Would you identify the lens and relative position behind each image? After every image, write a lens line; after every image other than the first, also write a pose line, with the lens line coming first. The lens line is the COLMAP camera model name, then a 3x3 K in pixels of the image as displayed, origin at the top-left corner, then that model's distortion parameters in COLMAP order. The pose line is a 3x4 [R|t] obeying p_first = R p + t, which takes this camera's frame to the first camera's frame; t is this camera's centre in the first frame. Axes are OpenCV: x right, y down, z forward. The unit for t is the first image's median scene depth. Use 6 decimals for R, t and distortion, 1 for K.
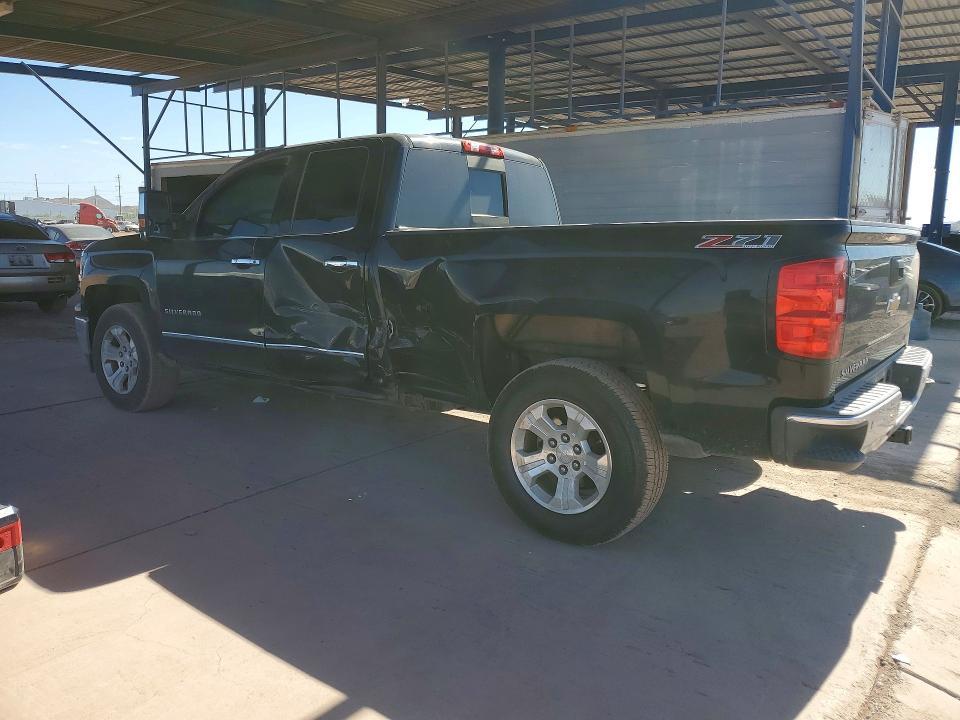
lens RADIAL K [[756.5, 0, 482.0], [0, 756.5, 360.0], [0, 0, 1]] dist [0.003771, -0.004603]
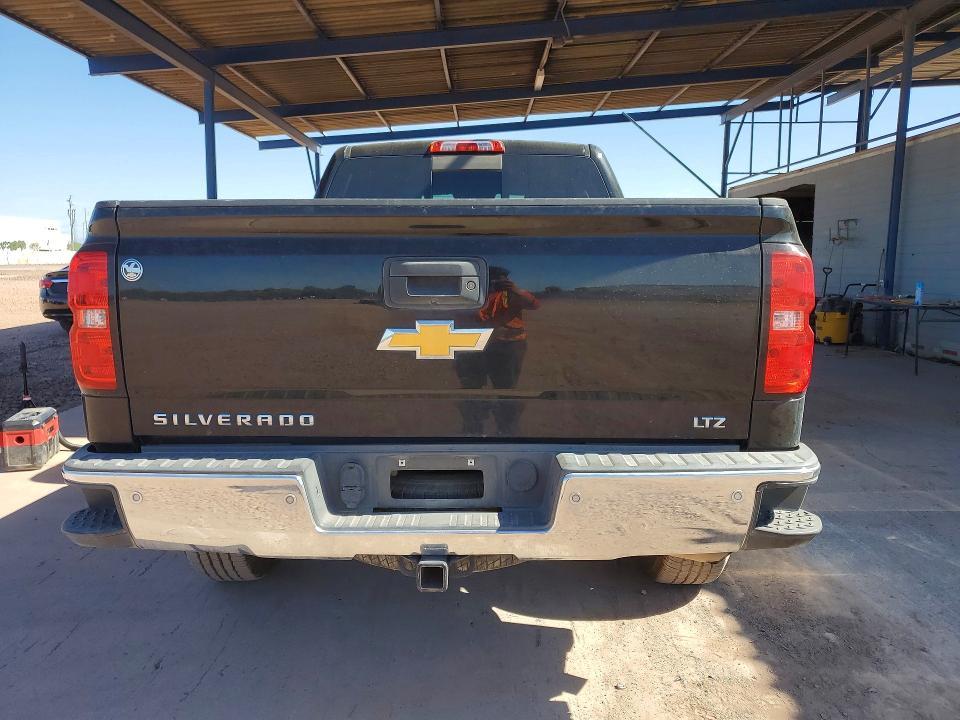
lens RADIAL K [[756.5, 0, 482.1], [0, 756.5, 358.5], [0, 0, 1]] dist [0.003771, -0.004603]
pose [[0.572605, 0.090747, -0.814793, 0.252658], [-0.120142, 0.992414, 0.026099, -0.018963], [0.810980, 0.082946, 0.579164, 0.172776]]
